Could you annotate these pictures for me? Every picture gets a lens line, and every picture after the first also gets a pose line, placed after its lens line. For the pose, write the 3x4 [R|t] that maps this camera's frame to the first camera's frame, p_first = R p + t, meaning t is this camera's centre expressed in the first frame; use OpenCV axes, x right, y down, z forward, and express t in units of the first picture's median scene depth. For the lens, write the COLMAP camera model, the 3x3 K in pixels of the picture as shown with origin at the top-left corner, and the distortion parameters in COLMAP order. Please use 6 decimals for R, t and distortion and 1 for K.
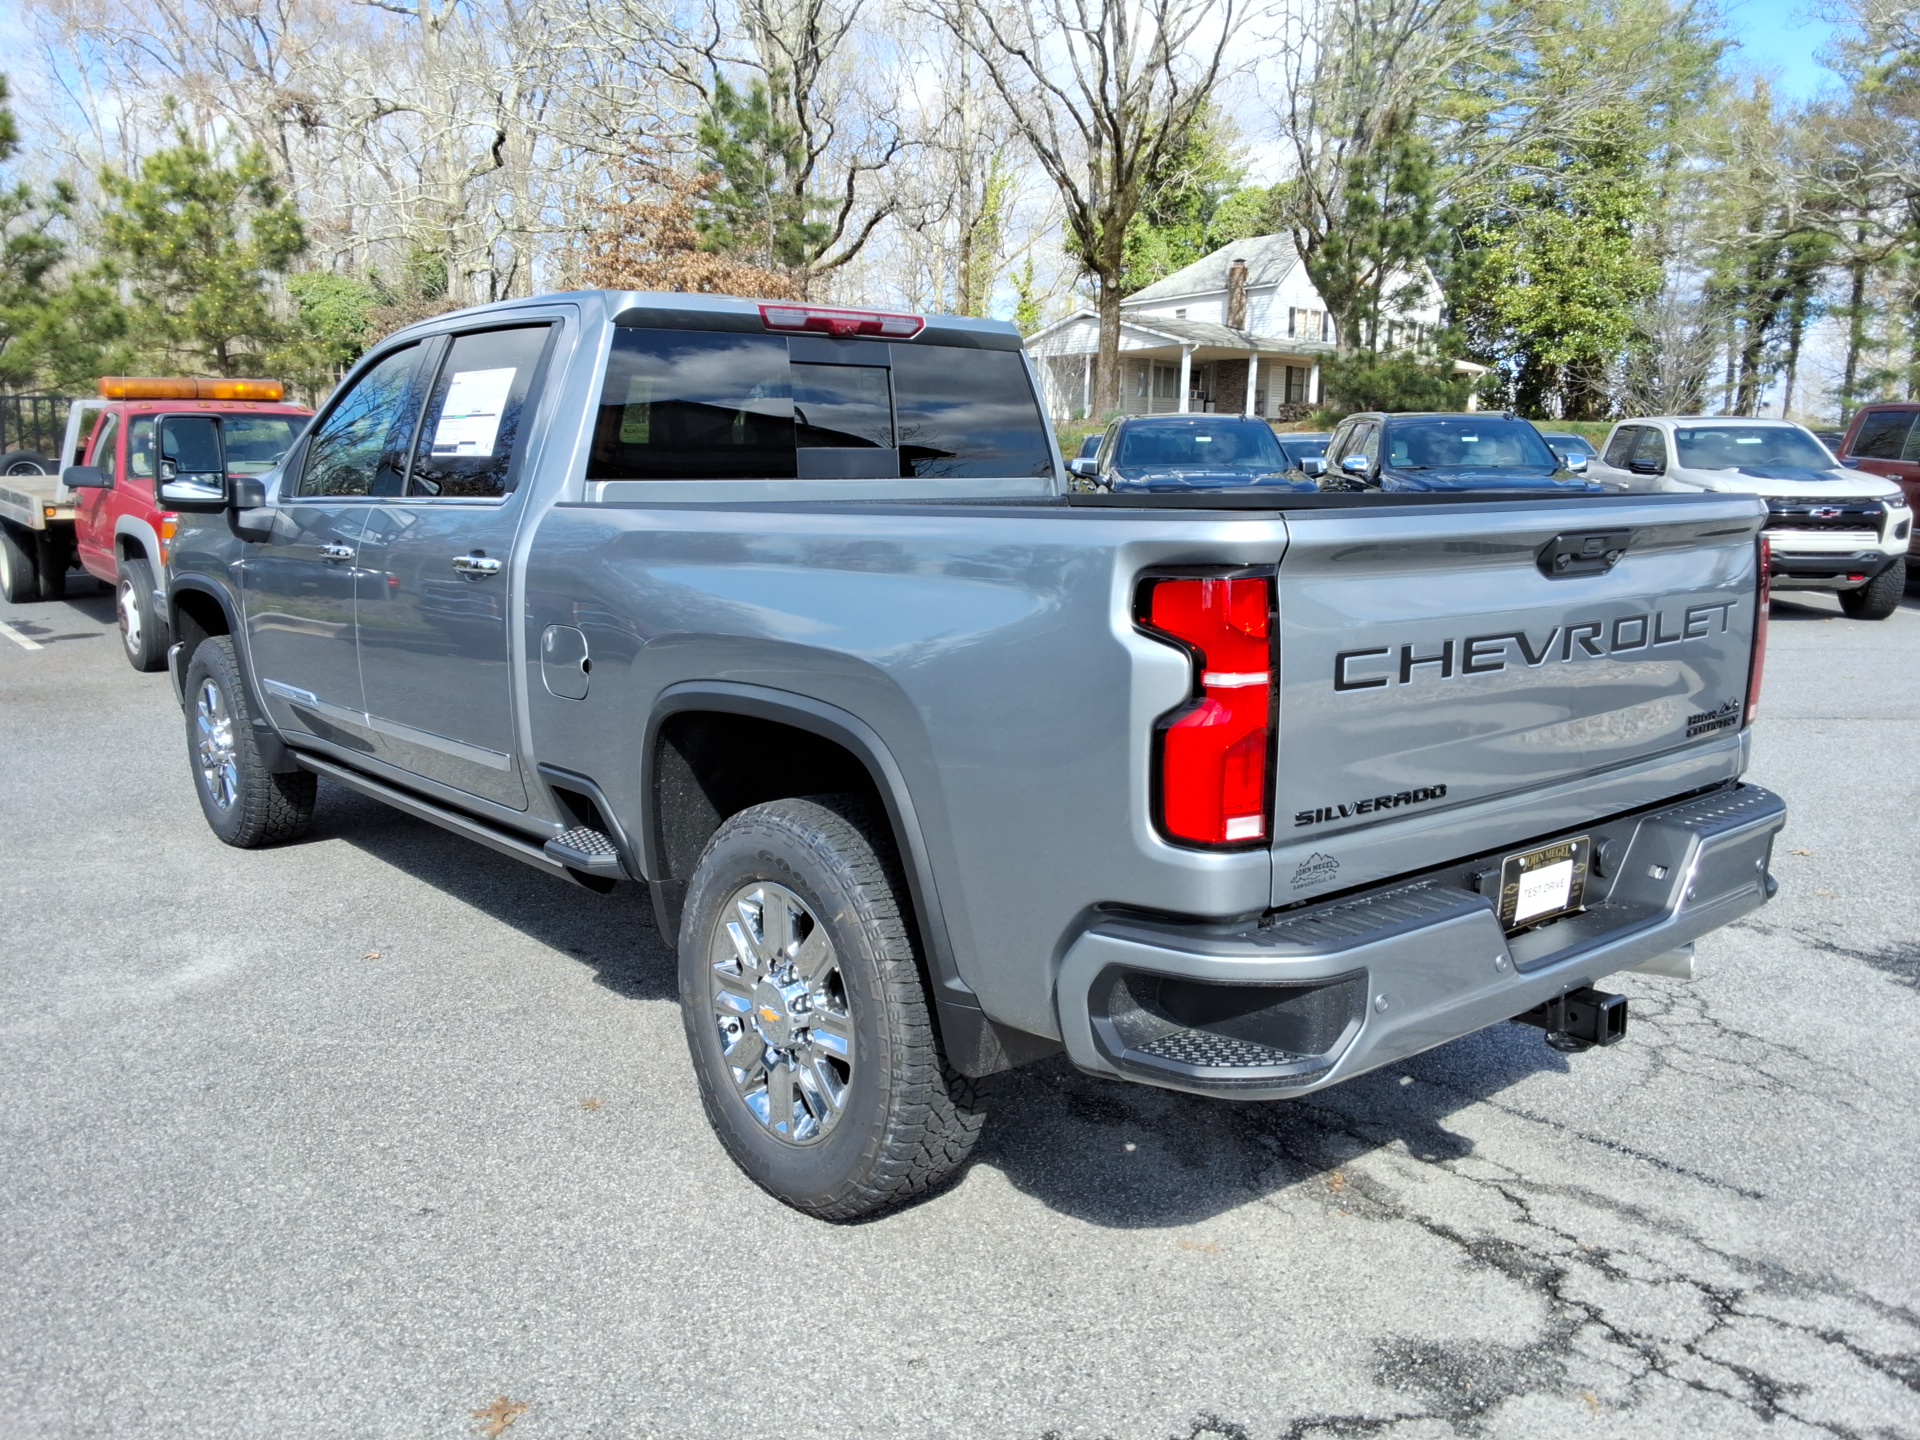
lens RADIAL K [[1526.9, 0, 975.7], [0, 1526.9, 714.8], [0, 0, 1]] dist [0.110150, -0.165574]
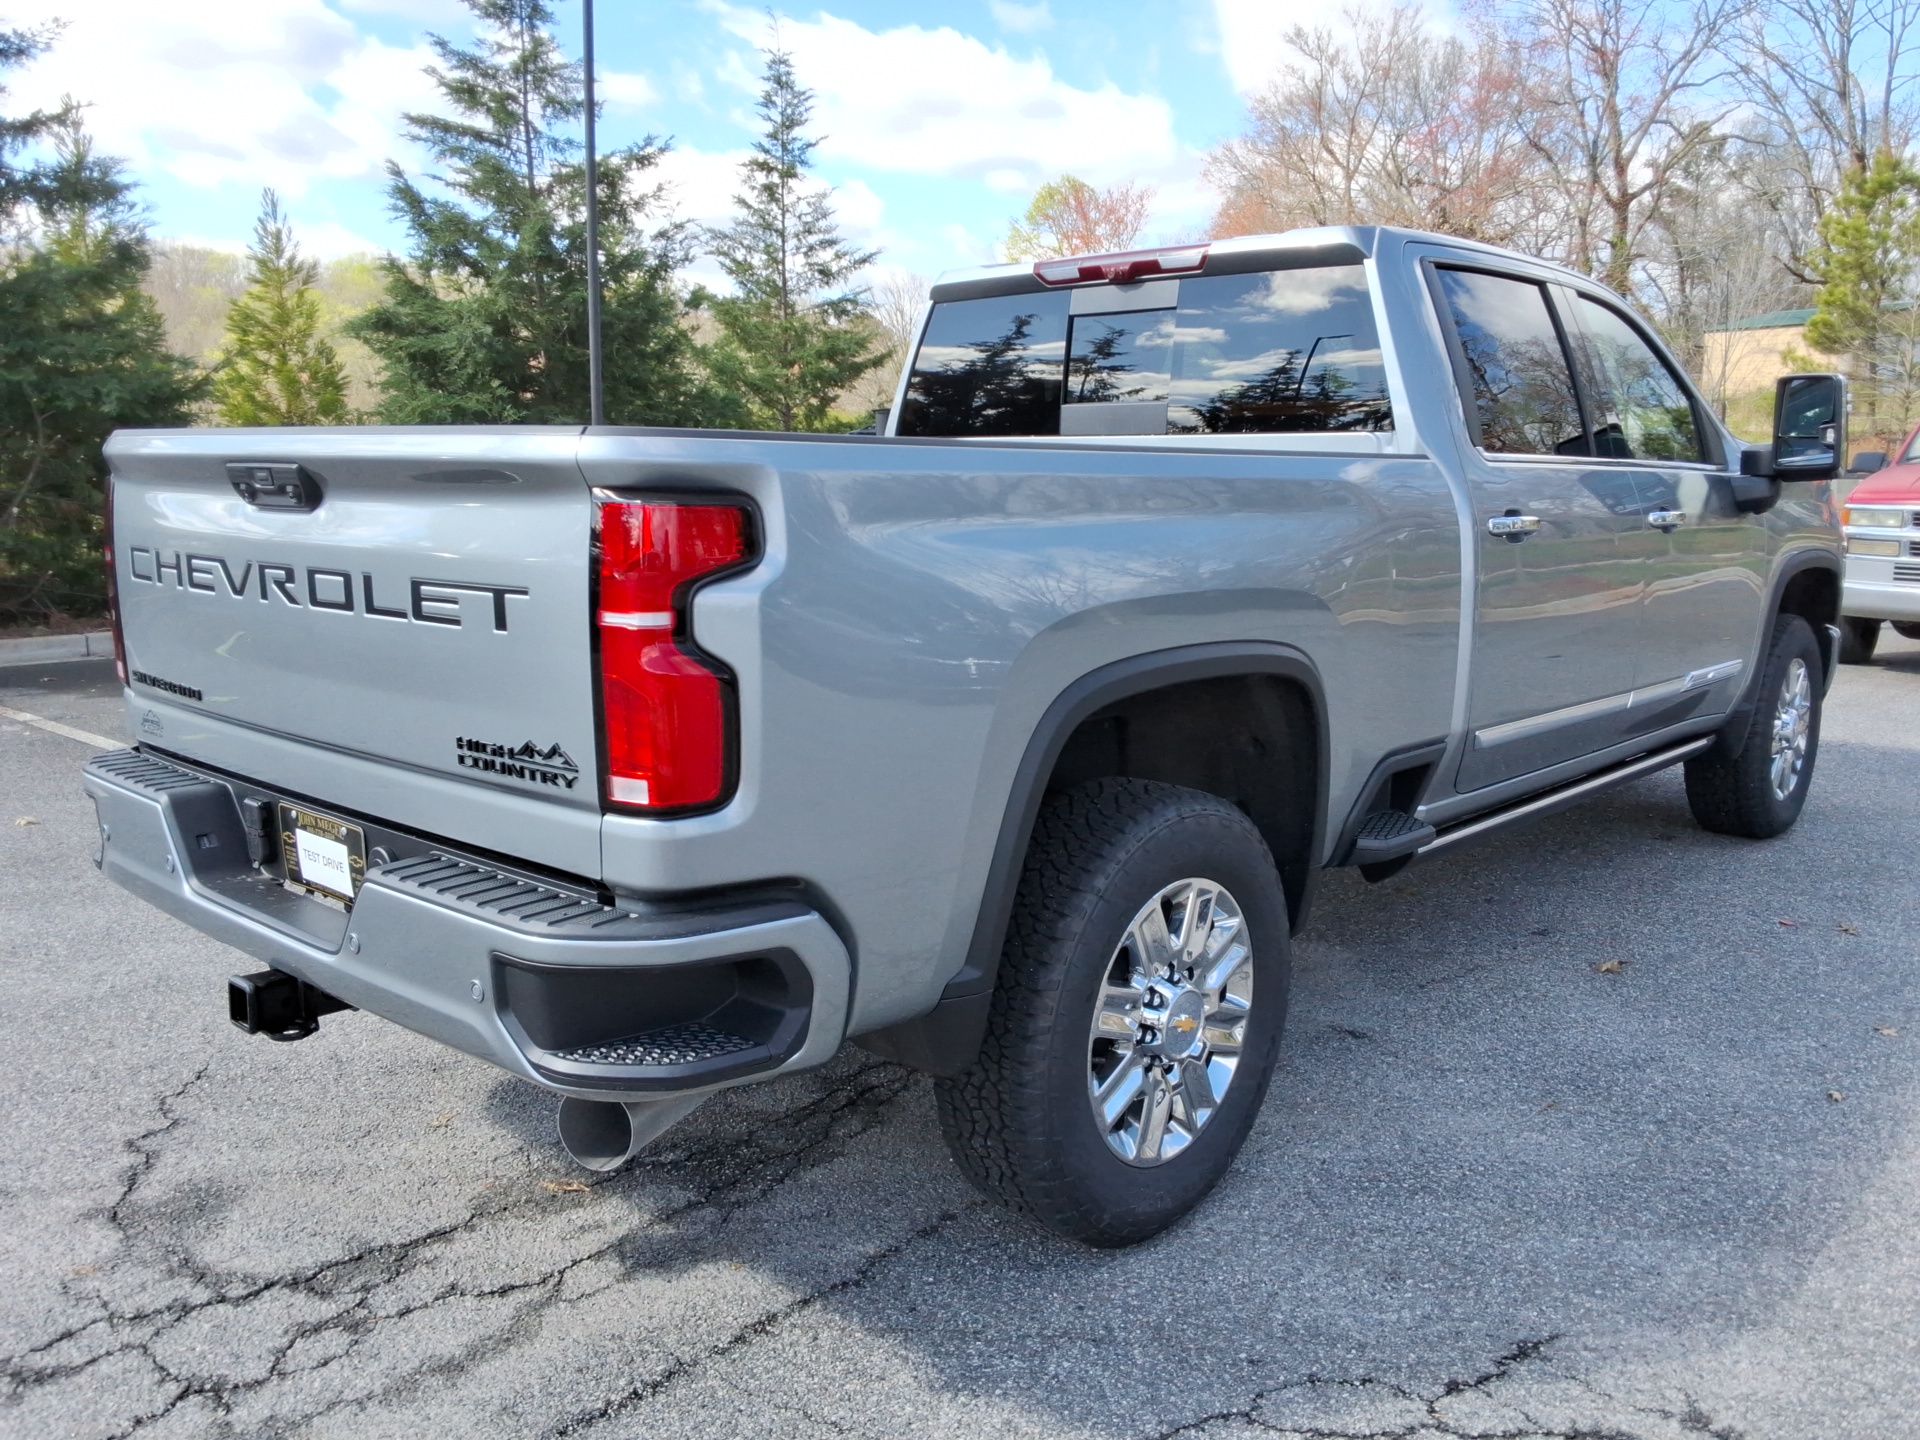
lens RADIAL K [[1524.6, 0, 974.5], [0, 1524.6, 723.5], [0, 0, 1]] dist [0.116377, -0.175036]
pose [[0.136154, 0.168318, -0.976284, 0.837911], [-0.165860, 0.975425, 0.145039, -0.104096], [0.976705, 0.142179, 0.160725, 0.789848]]
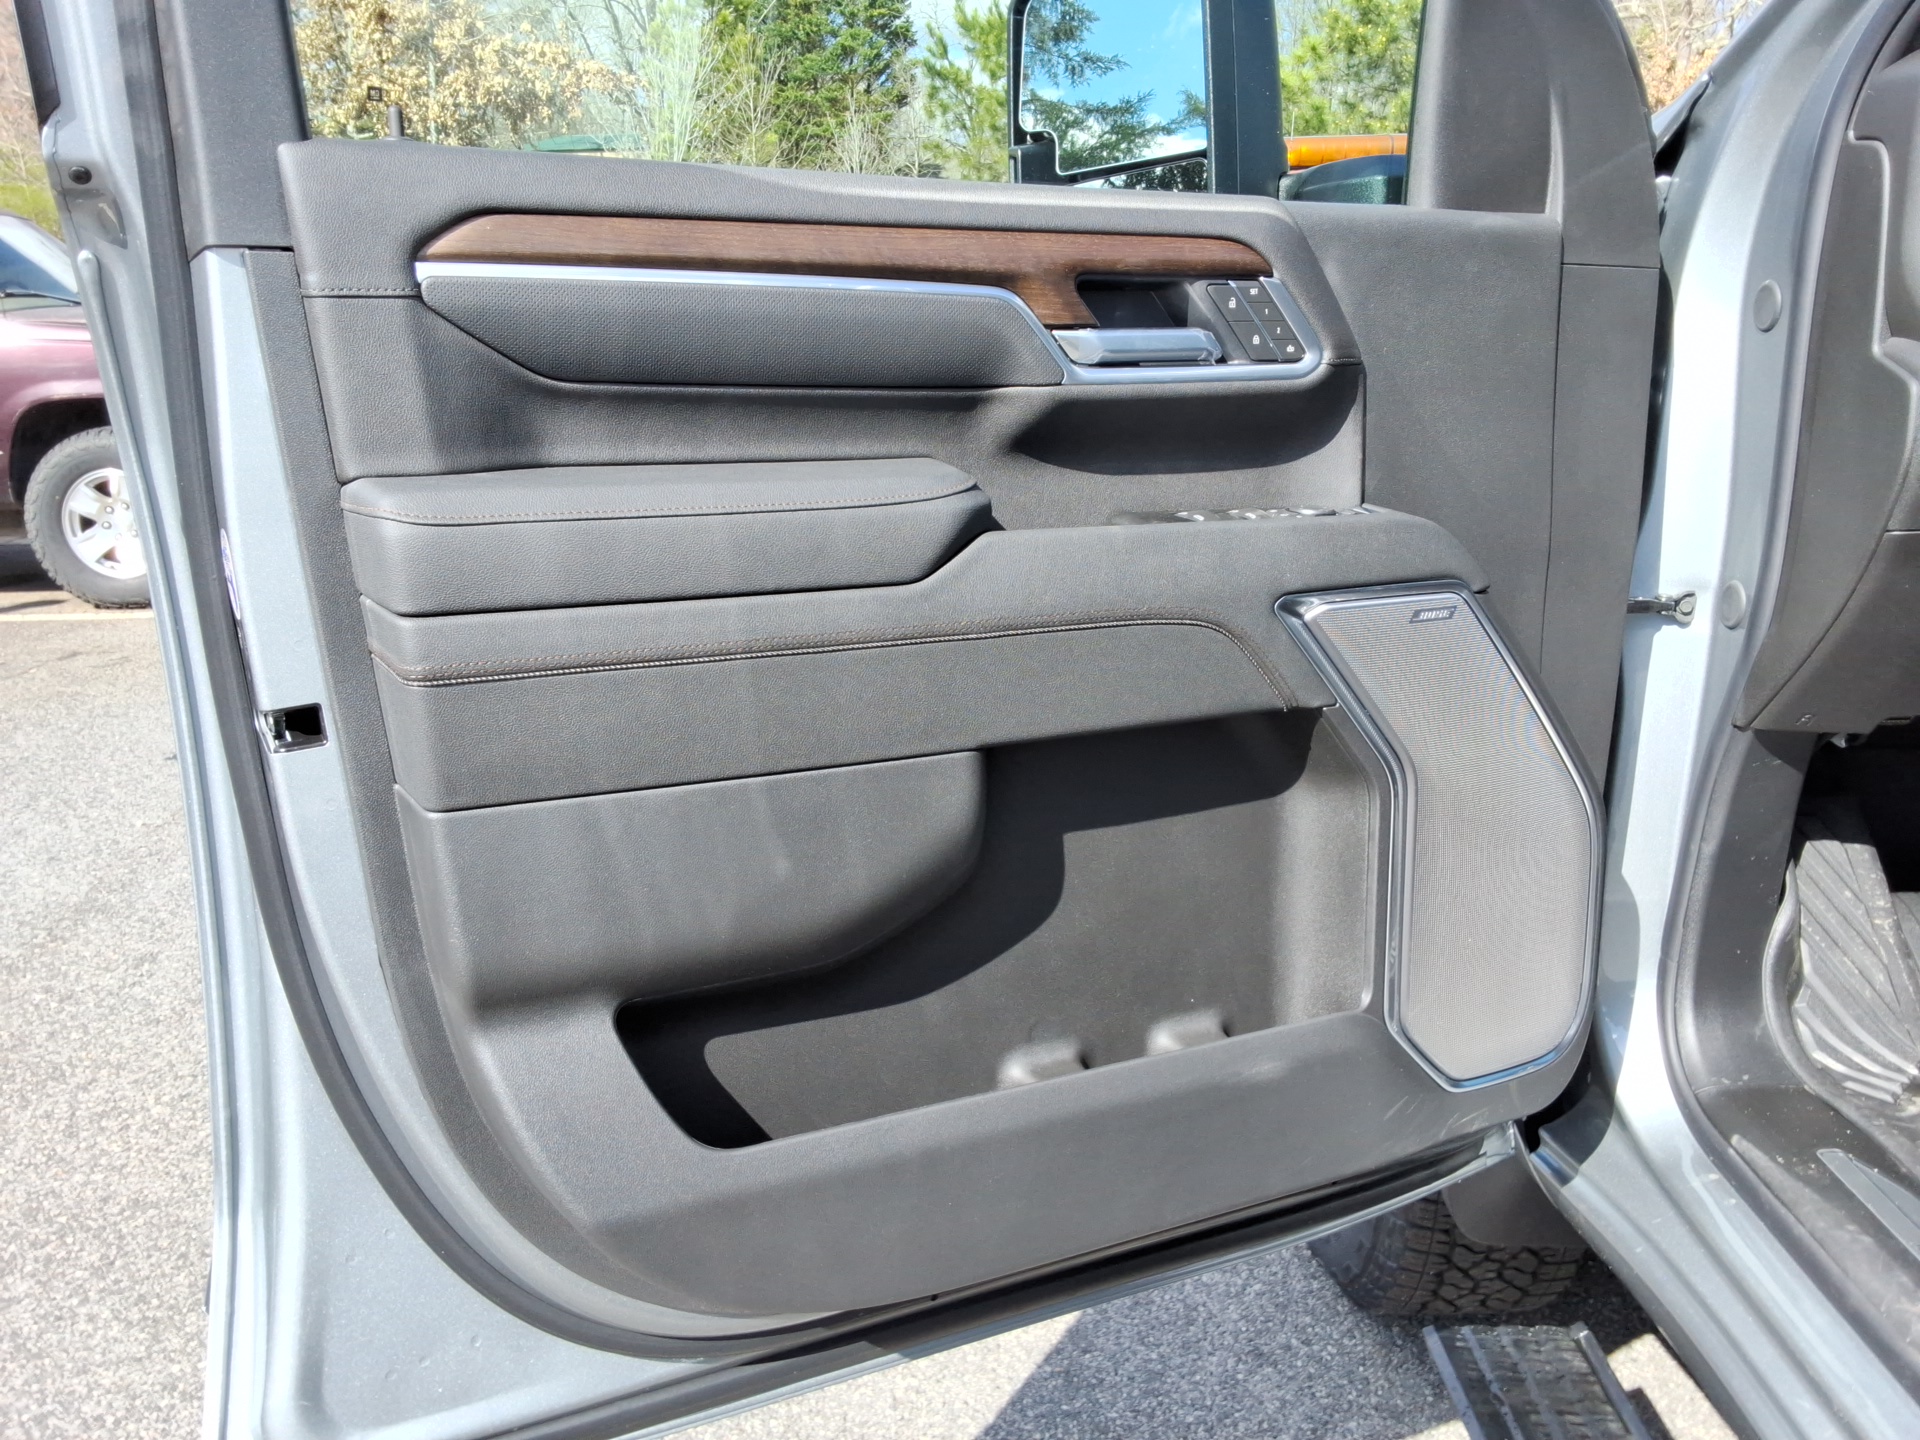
lens RADIAL K [[1526.9, 0, 975.7], [0, 1526.9, 714.8], [0, 0, 1]] dist [0.110150, -0.165574]
pose [[0.763180, 0.169811, -0.623474, -0.475328], [-0.102027, 0.984417, 0.143229, -0.116085], [0.638080, -0.045698, 0.768613, 0.948072]]
